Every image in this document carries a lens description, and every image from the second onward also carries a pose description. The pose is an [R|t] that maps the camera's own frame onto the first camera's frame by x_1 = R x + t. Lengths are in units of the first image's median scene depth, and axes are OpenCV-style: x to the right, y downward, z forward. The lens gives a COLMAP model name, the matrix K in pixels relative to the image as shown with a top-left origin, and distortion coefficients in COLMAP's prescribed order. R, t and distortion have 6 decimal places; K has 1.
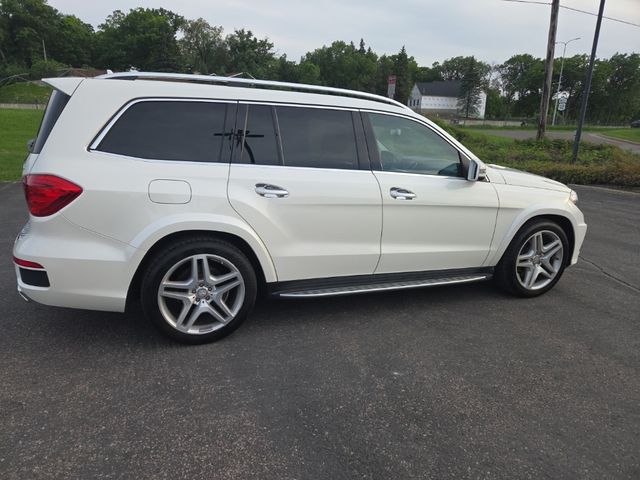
lens RADIAL K [[426.2, 0, 312.9], [0, 426.2, 244.7], [0, 0, 1]] dist [0.072014, -0.054382]
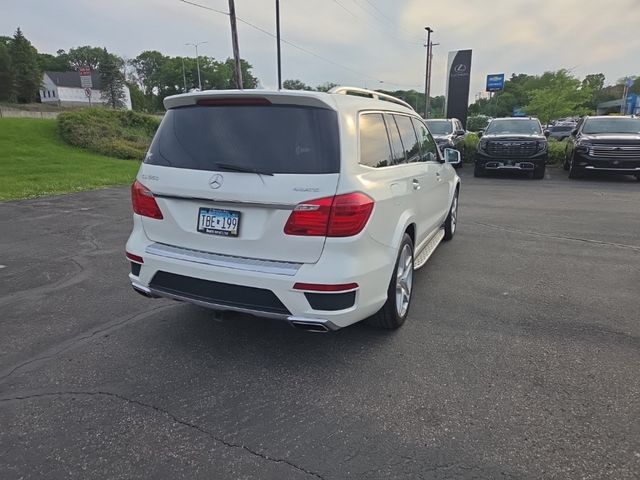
lens RADIAL K [[424.0, 0, 313.3], [0, 424.0, 242.4], [0, 0, 1]] dist [0.076183, -0.059983]
pose [[0.719311, -0.212484, 0.661394, -0.829049], [0.206036, 0.974489, 0.088993, -0.095904], [-0.663431, 0.072257, 0.744740, 0.214469]]
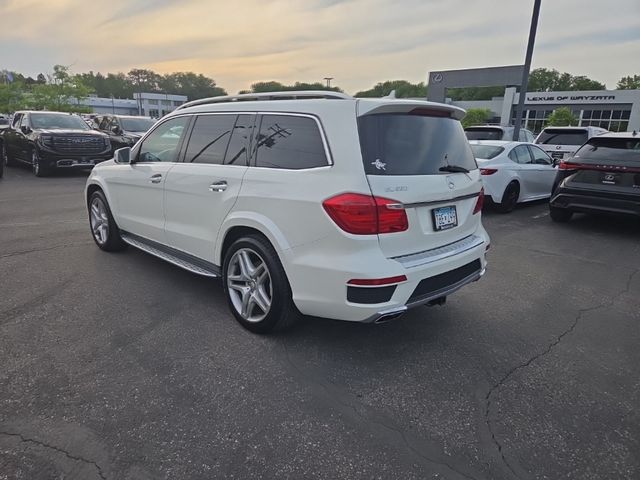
lens RADIAL K [[424.0, 0, 313.0], [0, 424.0, 241.8], [0, 0, 1]] dist [0.076183, -0.059983]
pose [[-0.391293, -0.274031, 0.878520, -1.074454], [0.196917, 0.907594, 0.370807, -0.383234], [-0.898951, 0.318089, -0.301173, 1.238069]]
